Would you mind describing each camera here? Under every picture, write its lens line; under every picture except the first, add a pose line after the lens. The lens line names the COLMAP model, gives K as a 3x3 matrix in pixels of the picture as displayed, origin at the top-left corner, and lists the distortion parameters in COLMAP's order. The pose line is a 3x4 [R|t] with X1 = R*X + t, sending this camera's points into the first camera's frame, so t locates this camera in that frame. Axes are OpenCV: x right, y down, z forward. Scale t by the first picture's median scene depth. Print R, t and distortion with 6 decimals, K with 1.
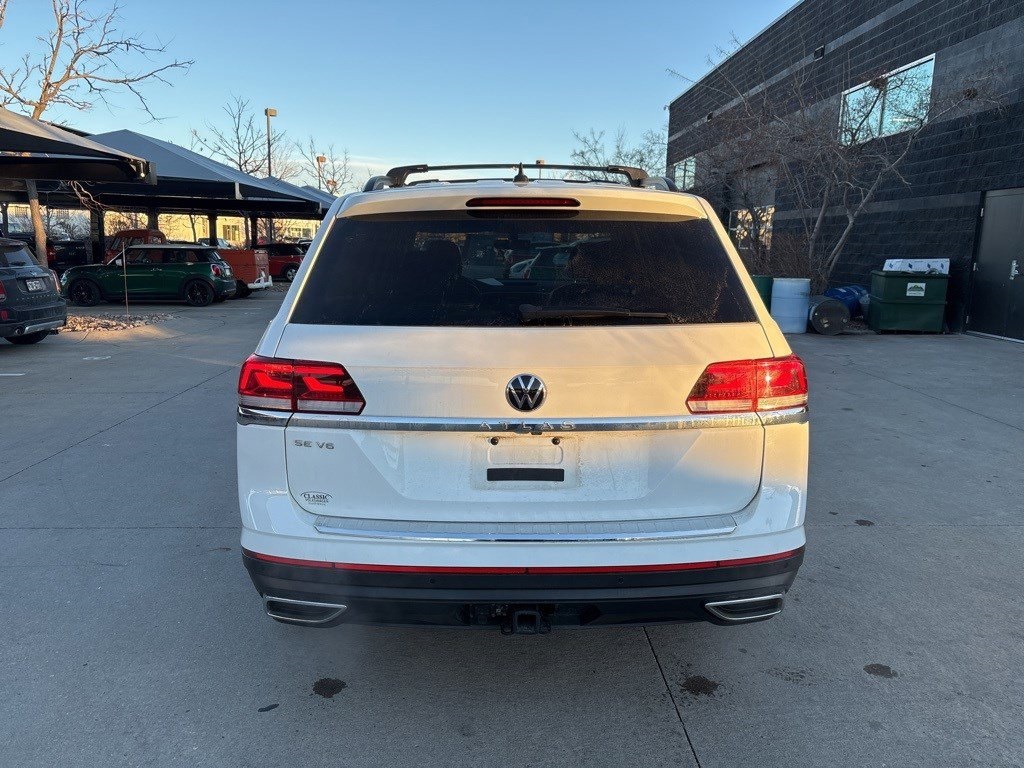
lens RADIAL K [[777.1, 0, 513.9], [0, 777.1, 389.3], [0, 0, 1]] dist [0.043743, -0.051669]
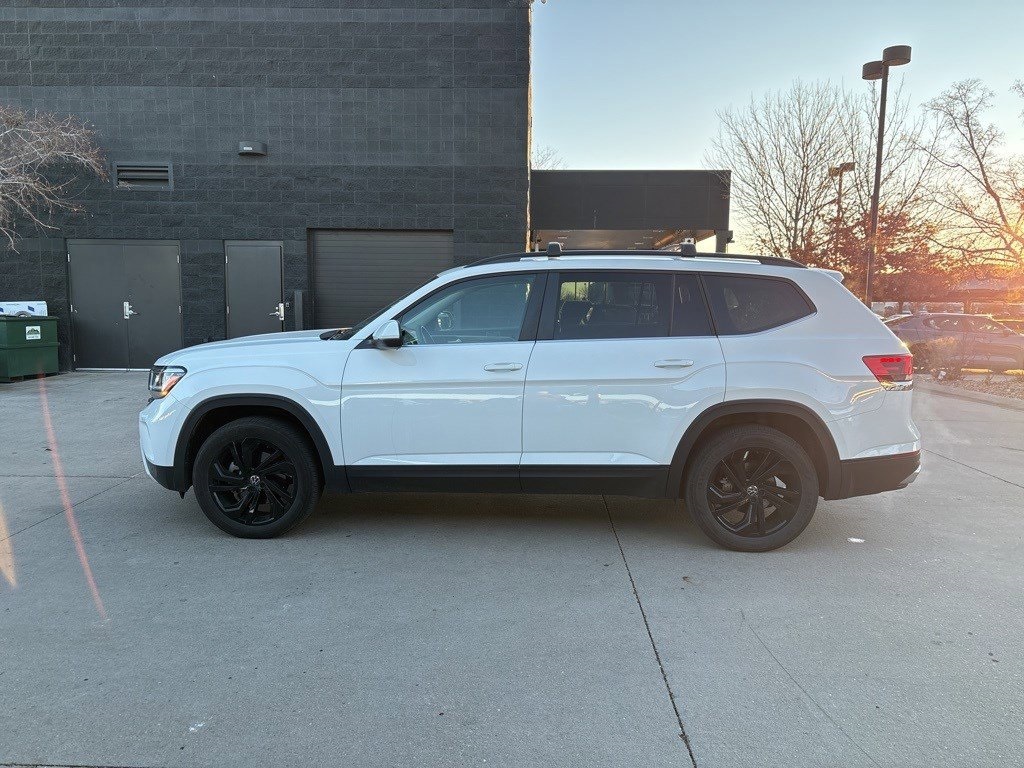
lens RADIAL K [[786.6, 0, 512.0], [0, 786.6, 384.0], [0, 0, 1]] dist [0.016588, -0.007195]
pose [[0.042570, -0.121596, 0.991666, -2.253589], [0.174715, 0.978178, 0.112442, -0.352506], [-0.983698, 0.168473, 0.062885, 1.769822]]
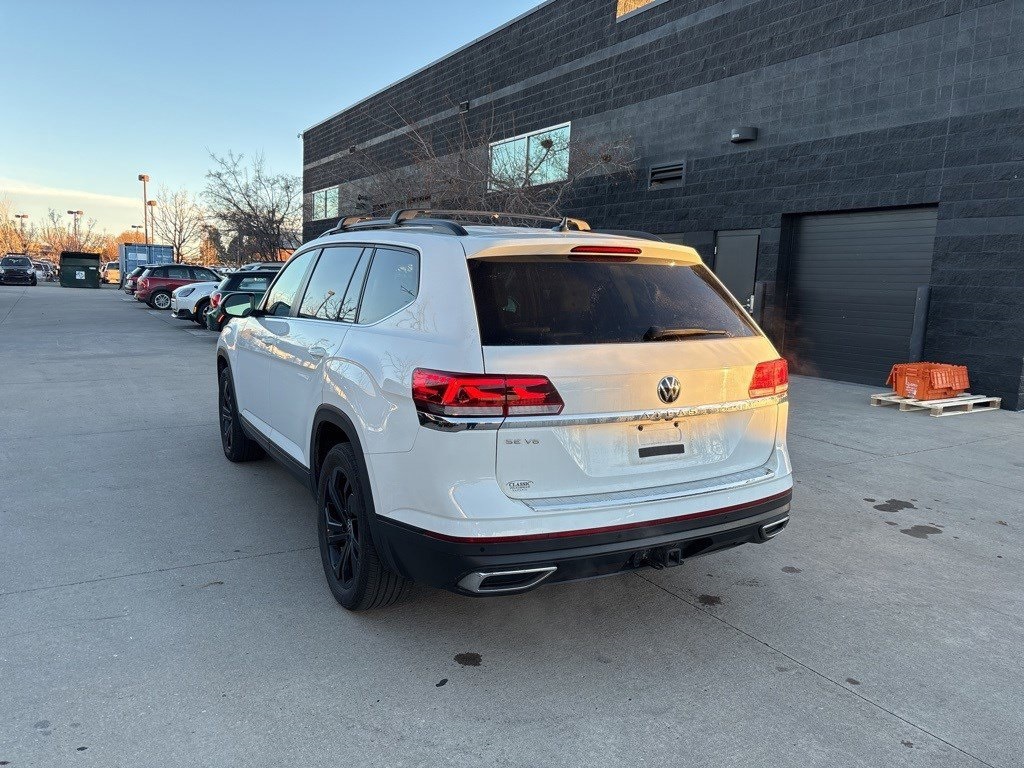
lens RADIAL K [[786.6, 0, 512.0], [0, 786.6, 384.0], [0, 0, 1]] dist [0.016588, -0.007195]
pose [[0.877794, -0.050431, 0.476377, -0.792886], [0.069411, 0.997338, -0.022318, 0.005449], [-0.473983, 0.052656, 0.878958, -0.087880]]
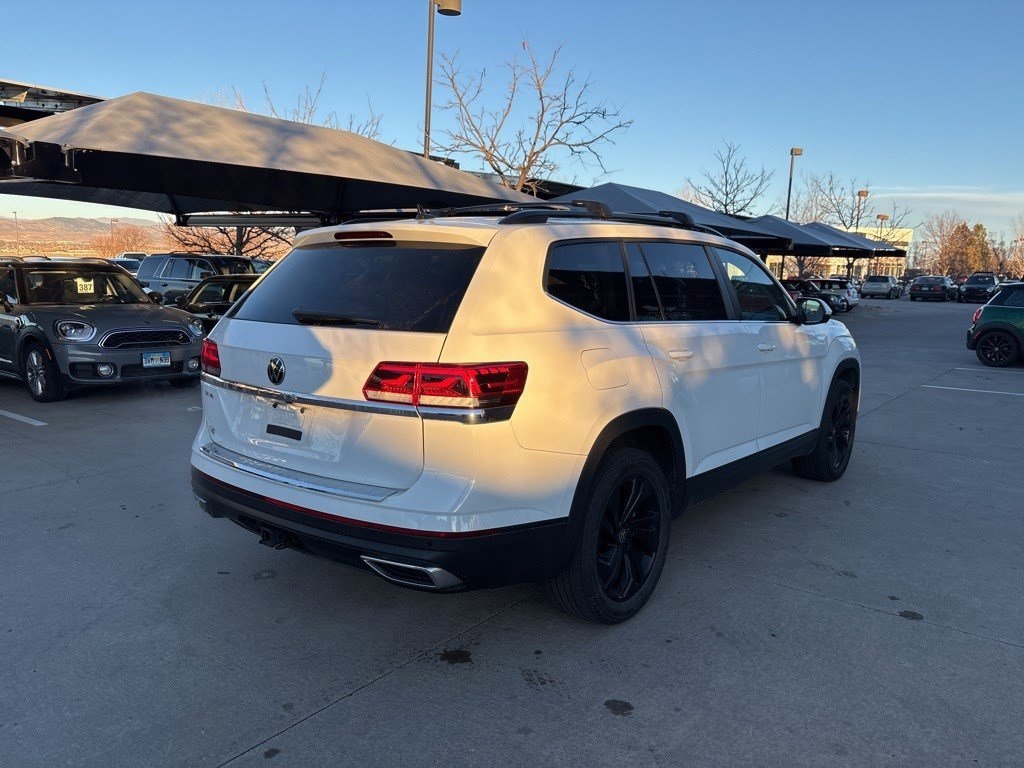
lens RADIAL K [[786.6, 0, 512.0], [0, 786.6, 384.0], [0, 0, 1]] dist [0.016588, -0.007195]
pose [[0.770219, 0.091767, -0.631143, 1.088886], [-0.126858, 0.991864, -0.010597, -0.009526], [0.625036, 0.088227, 0.775594, 0.151217]]
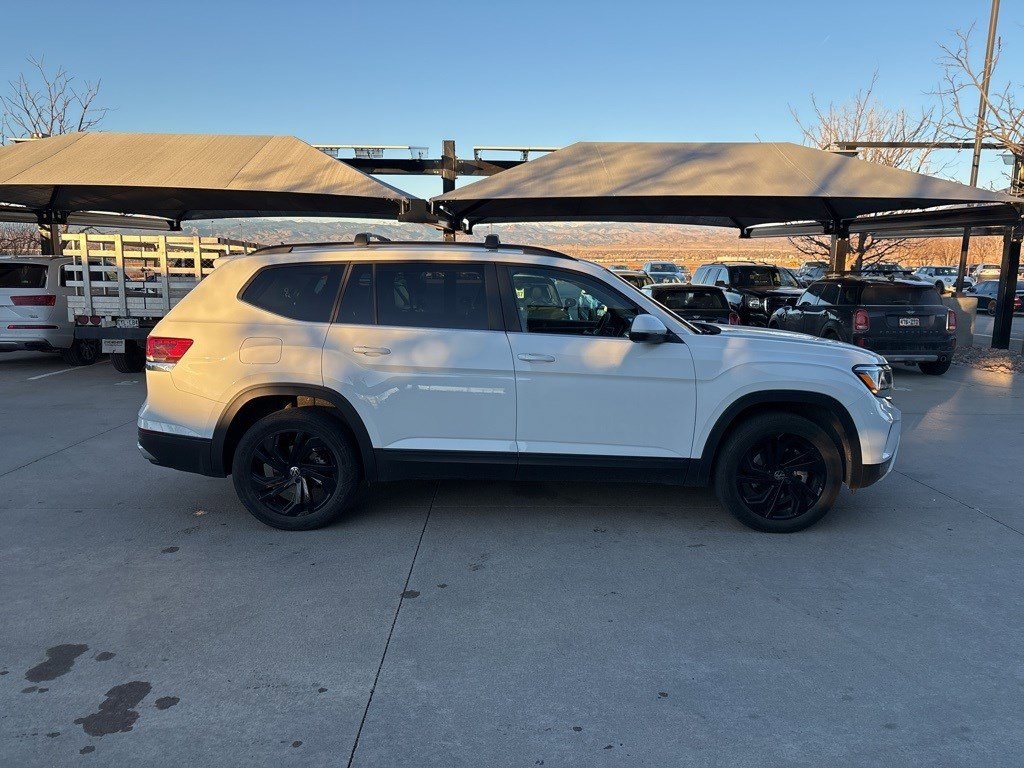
lens RADIAL K [[777.1, 0, 513.9], [0, 777.1, 389.3], [0, 0, 1]] dist [0.043743, -0.051669]
pose [[-0.021956, 0.144516, -0.989259, 2.286519], [-0.198648, 0.969137, 0.145986, -0.379805], [0.979825, 0.199719, 0.007430, 1.859033]]
